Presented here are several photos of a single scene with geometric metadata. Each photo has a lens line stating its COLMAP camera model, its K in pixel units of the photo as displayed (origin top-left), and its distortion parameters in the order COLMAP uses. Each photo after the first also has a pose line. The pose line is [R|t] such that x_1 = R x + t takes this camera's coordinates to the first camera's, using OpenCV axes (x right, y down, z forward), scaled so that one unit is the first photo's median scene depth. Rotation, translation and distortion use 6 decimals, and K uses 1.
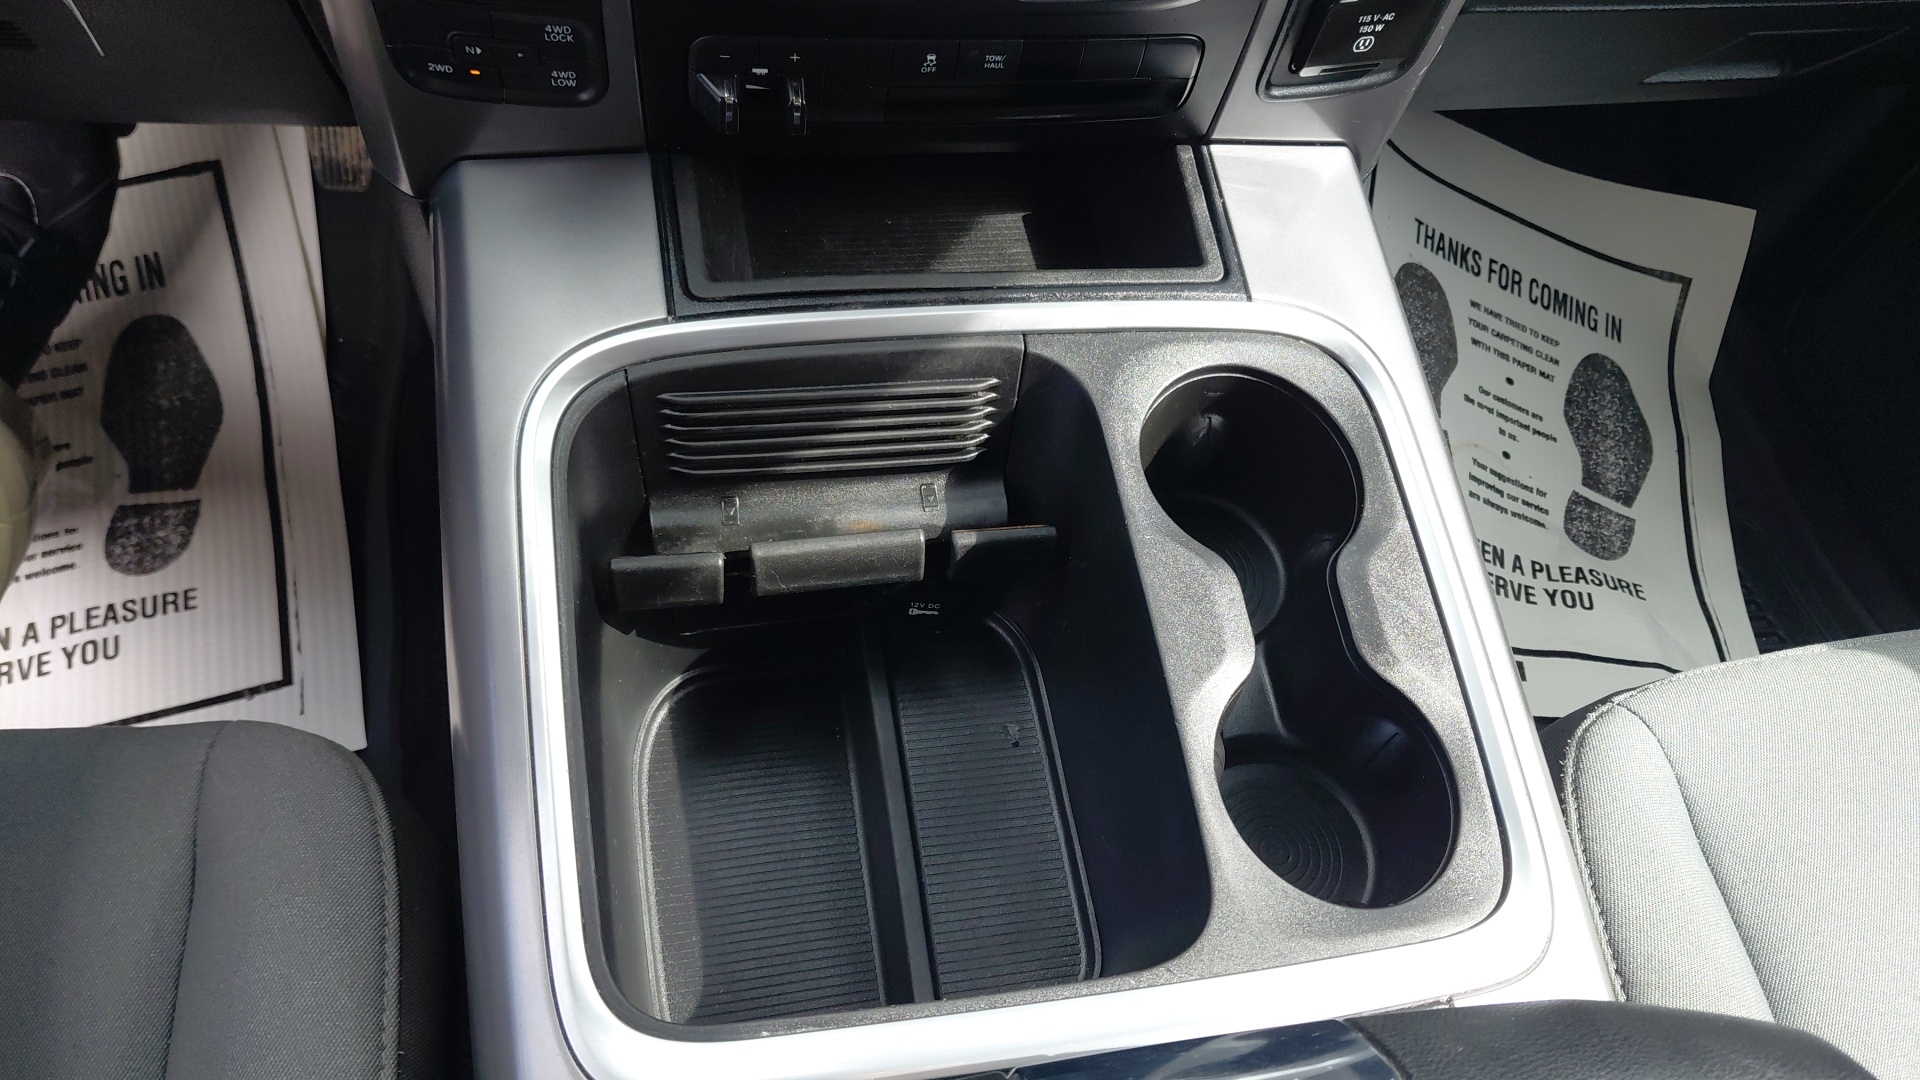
lens RADIAL K [[1400.8, 0, 940.0], [0, 1400.8, 508.1], [0, 0, 1]] dist [0.098156, -0.198261]
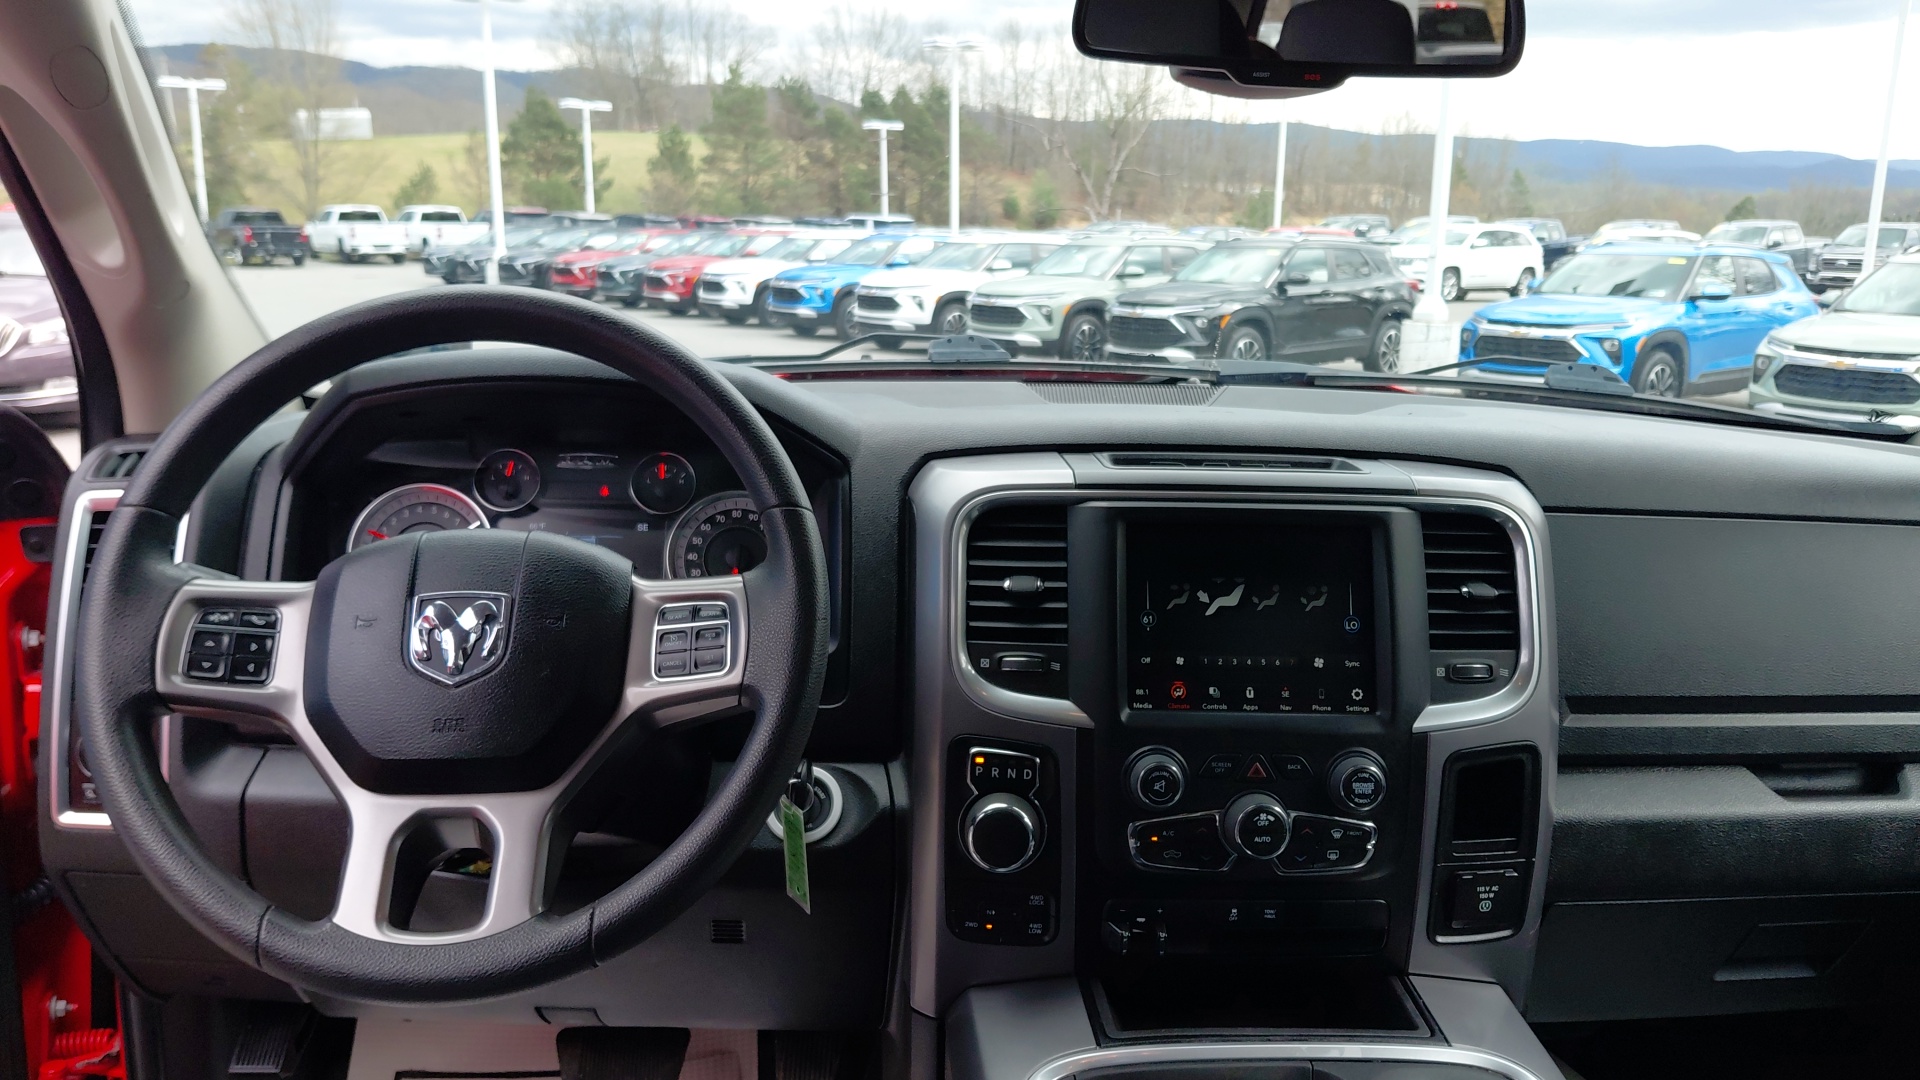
lens RADIAL K [[1393.1, 0, 960.0], [0, 1393.1, 540.0], [0, 0, 1]] dist [0.095994, -0.249724]
pose [[0.991981, -0.076552, -0.100567, -0.111733], [-0.018057, 0.701699, -0.712245, 0.523297], [0.125091, 0.708349, 0.694690, -0.509996]]
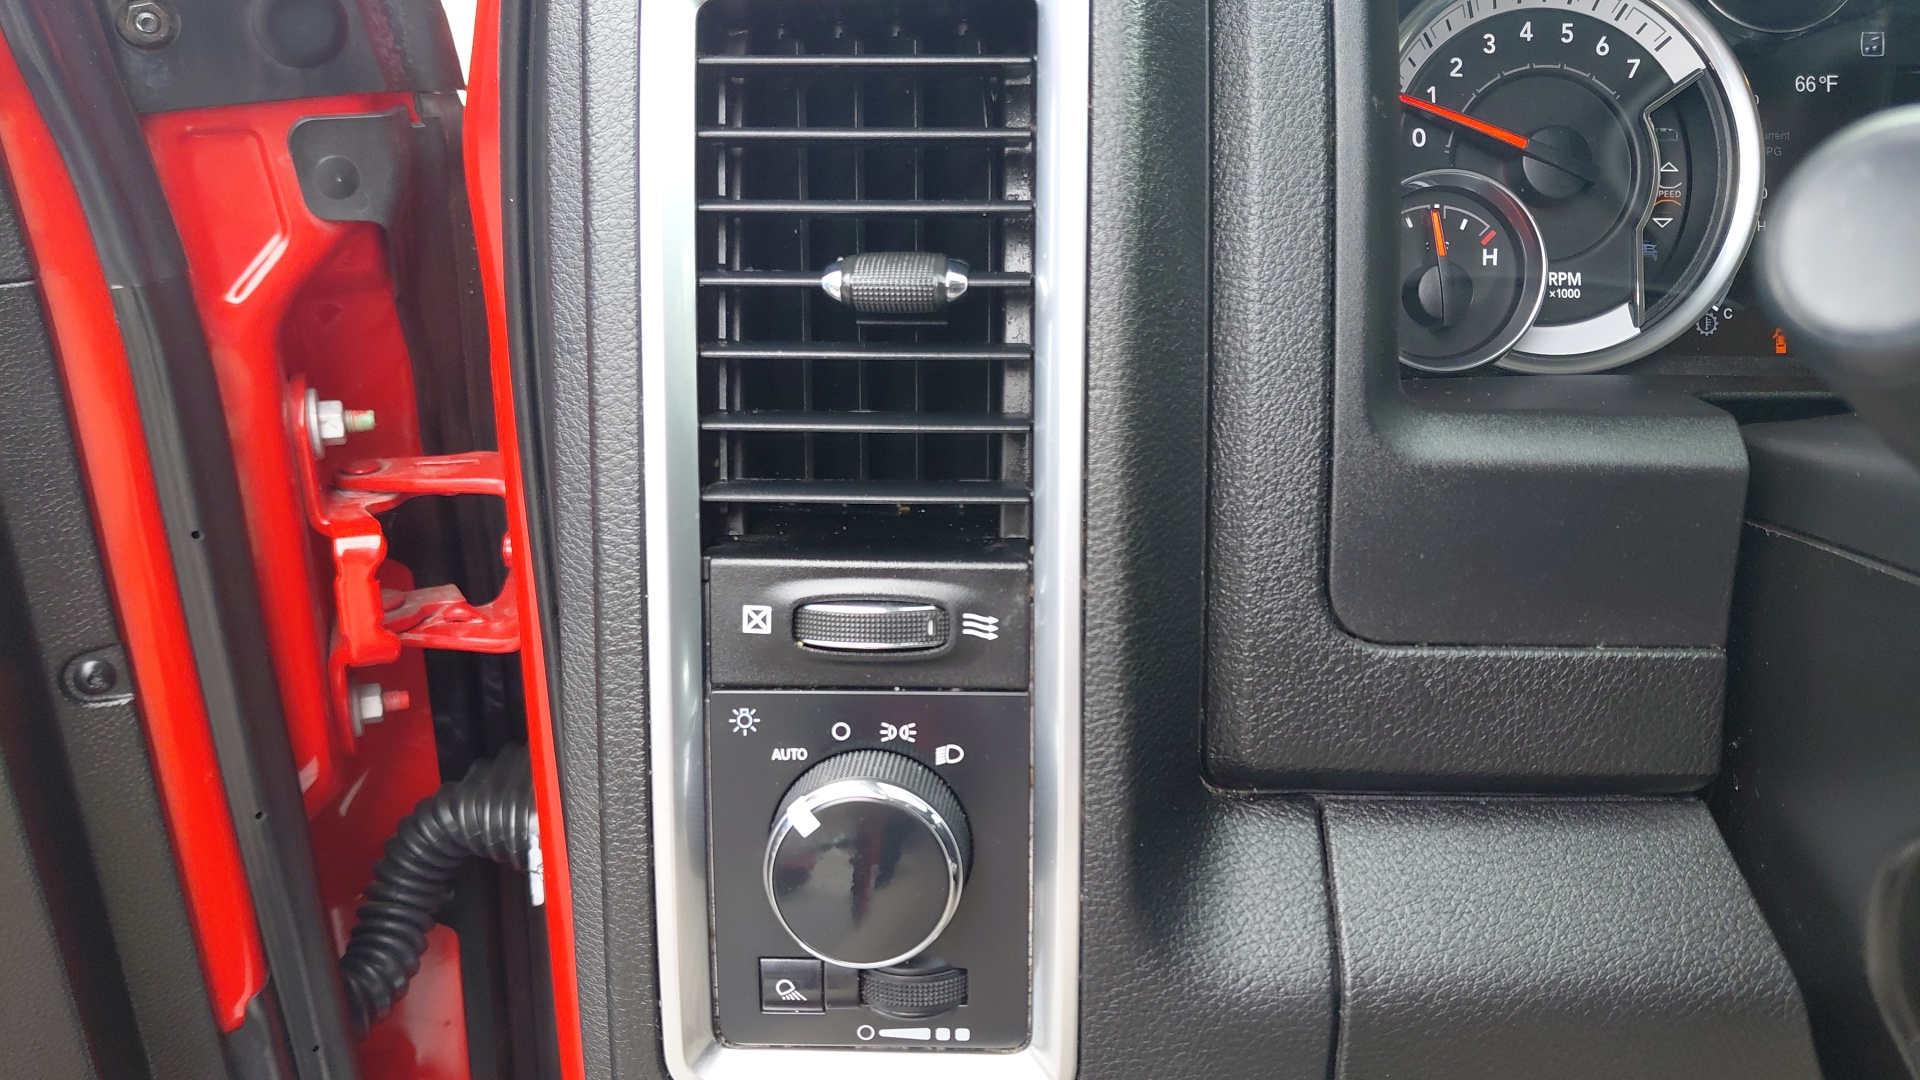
lens RADIAL K [[1457.8, 0, 960.0], [0, 1457.8, 540.0], [0, 0, 1]] dist [0.006830, -0.048737]
pose [[0.985930, -0.073212, -0.150272, -1.095751], [-0.021373, 0.836393, -0.547714, -0.210597], [0.165786, 0.543219, 0.823060, 0.158762]]
